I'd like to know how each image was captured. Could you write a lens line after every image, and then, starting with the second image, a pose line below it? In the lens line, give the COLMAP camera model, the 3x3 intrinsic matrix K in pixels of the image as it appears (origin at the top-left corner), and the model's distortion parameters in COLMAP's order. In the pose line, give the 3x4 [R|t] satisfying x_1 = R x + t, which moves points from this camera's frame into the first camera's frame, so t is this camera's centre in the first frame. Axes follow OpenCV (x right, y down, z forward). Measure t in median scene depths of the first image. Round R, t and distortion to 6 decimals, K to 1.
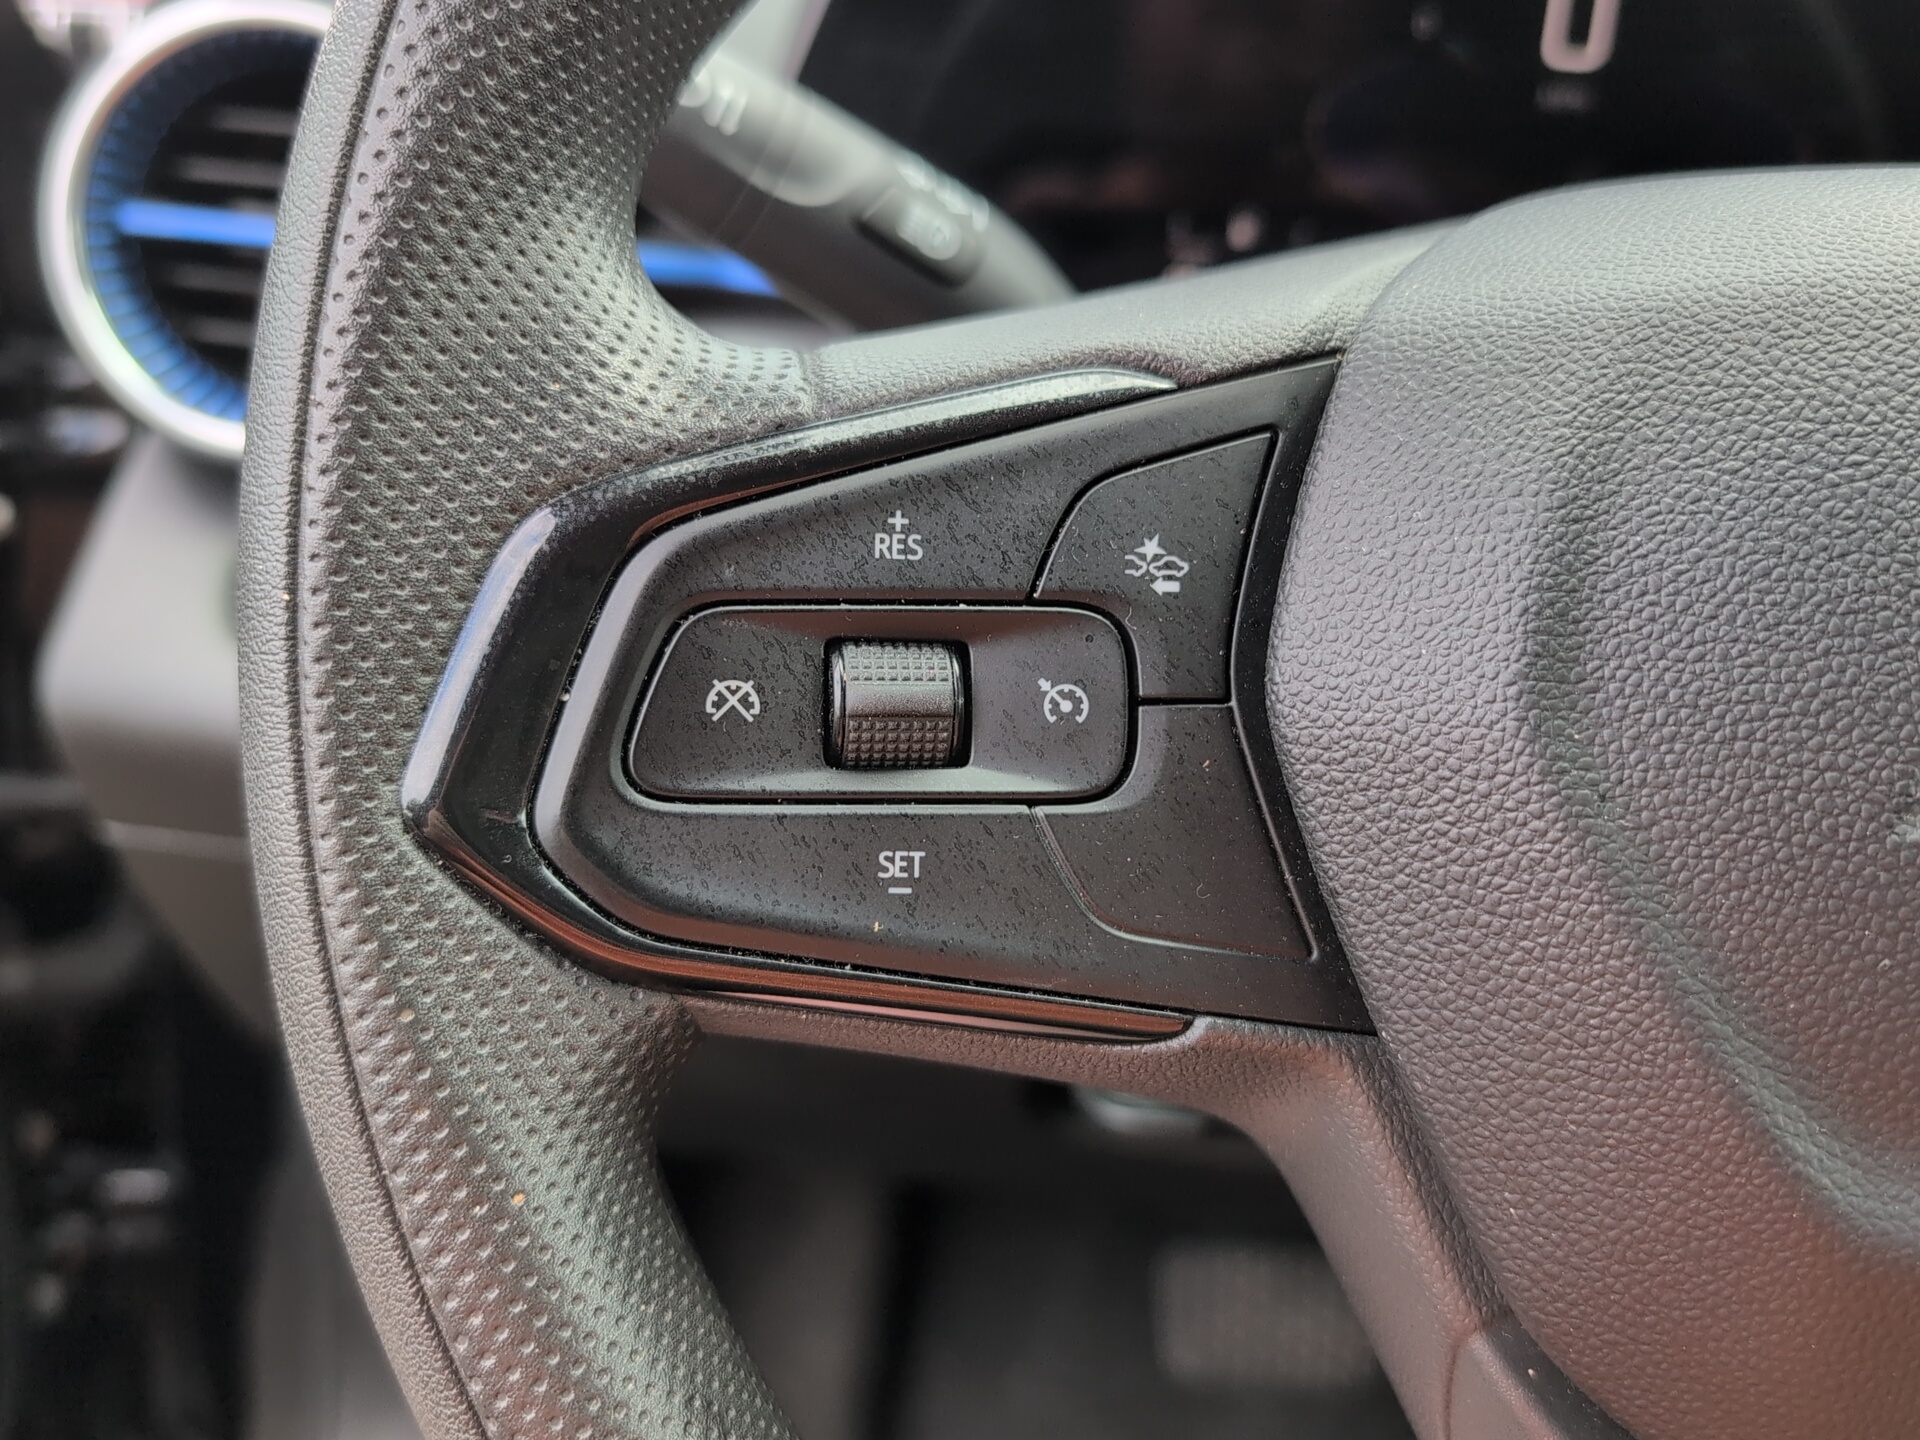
lens RADIAL K [[1599.9, 0, 946.5], [0, 1599.9, 728.3], [0, 0, 1]] dist [-0.065749, 0.053794]
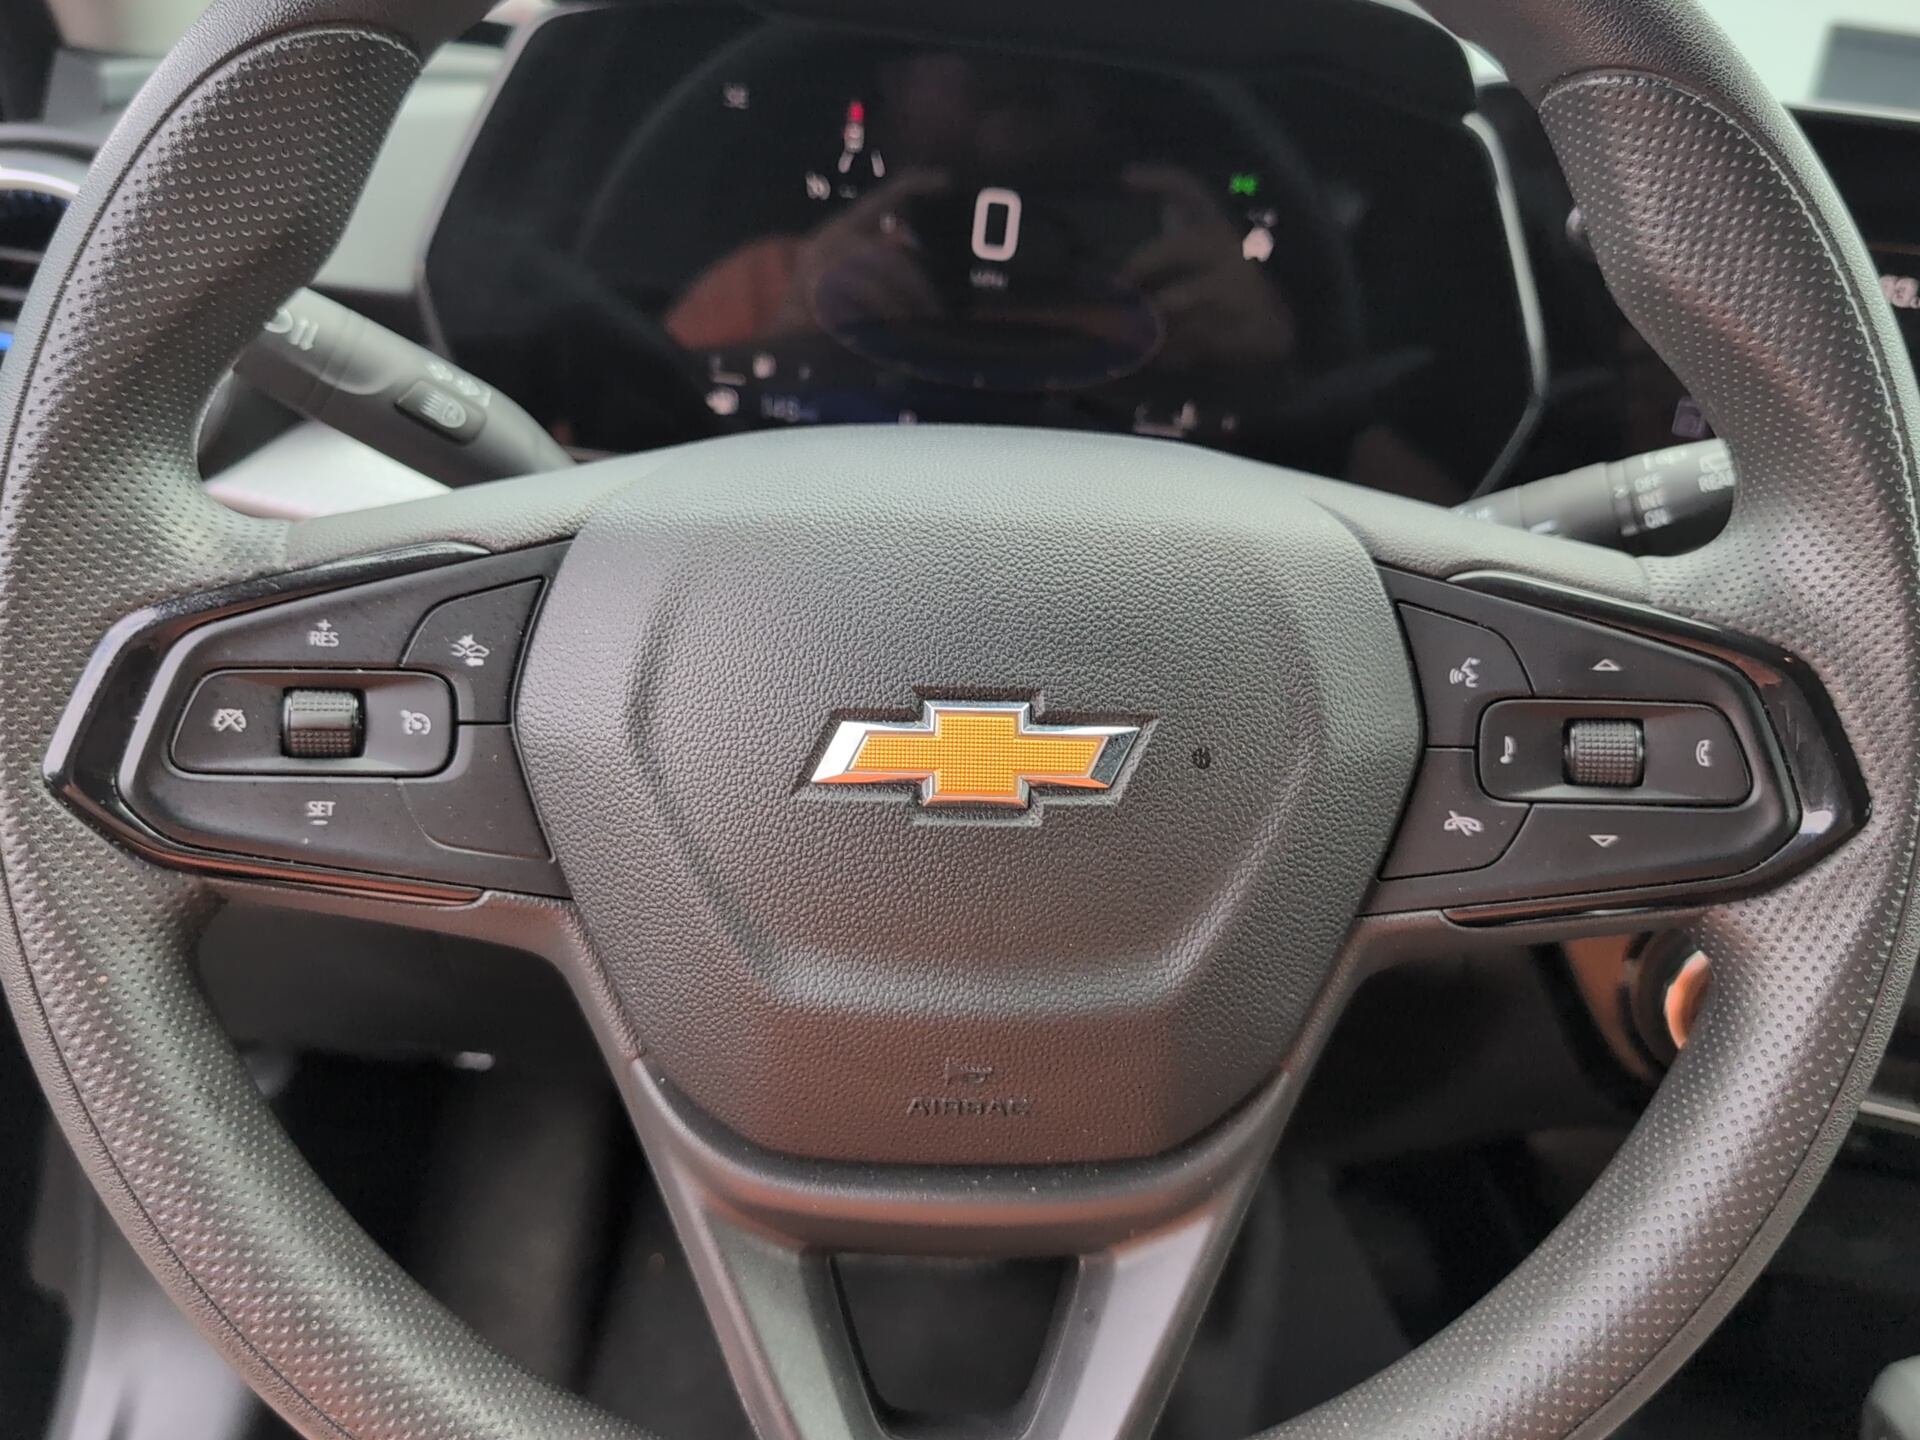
lens RADIAL K [[1599.9, 0, 977.5], [0, 1599.9, 725.8], [0, 0, 1]] dist [-0.065749, 0.053794]
pose [[0.993702, 0.014052, 0.111169, 0.542446], [-0.015335, 0.999825, 0.010690, -0.044574], [-0.111000, -0.012328, 0.993744, -0.968286]]
